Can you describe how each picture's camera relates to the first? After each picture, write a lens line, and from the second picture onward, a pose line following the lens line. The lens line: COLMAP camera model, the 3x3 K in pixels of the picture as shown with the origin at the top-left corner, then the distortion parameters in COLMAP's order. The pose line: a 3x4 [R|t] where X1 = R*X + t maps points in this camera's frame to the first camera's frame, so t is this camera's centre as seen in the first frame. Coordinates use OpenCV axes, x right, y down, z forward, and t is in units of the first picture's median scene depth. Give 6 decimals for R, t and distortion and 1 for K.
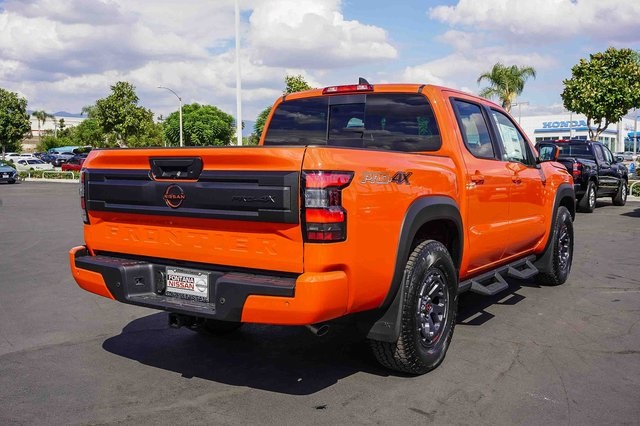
lens RADIAL K [[660.3, 0, 320.0], [0, 660.3, 213.0], [0, 0, 1]] dist [-0.067497, 0.292214]
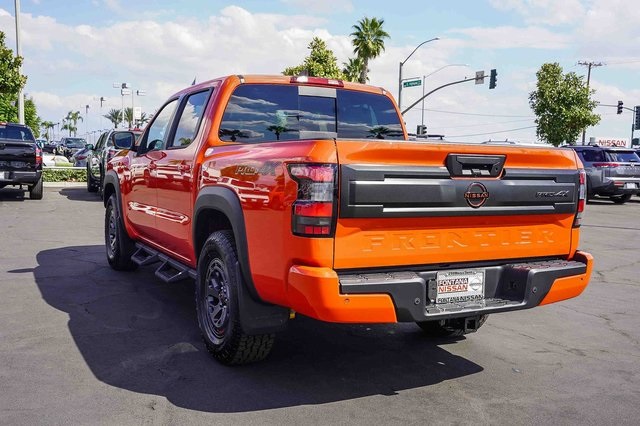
lens RADIAL K [[660.3, 0, 320.0], [0, 660.3, 213.0], [0, 0, 1]] dist [-0.067497, 0.292214]
pose [[0.483740, -0.063675, 0.872892, -1.145987], [0.041441, 0.997898, 0.049828, -0.055496], [-0.874230, 0.012070, 0.485362, 0.717337]]
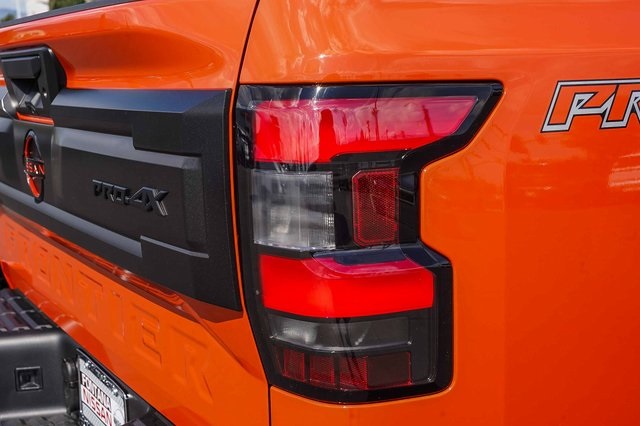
lens RADIAL K [[955.3, 0, 320.0], [0, 955.3, 213.0], [0, 0, 1]] dist [0.001865, 0.002166]
pose [[0.887818, 0.032698, -0.459031, 0.132885], [0.014275, 0.995036, 0.098490, -0.046151], [0.459973, -0.093994, 0.882944, 0.618108]]
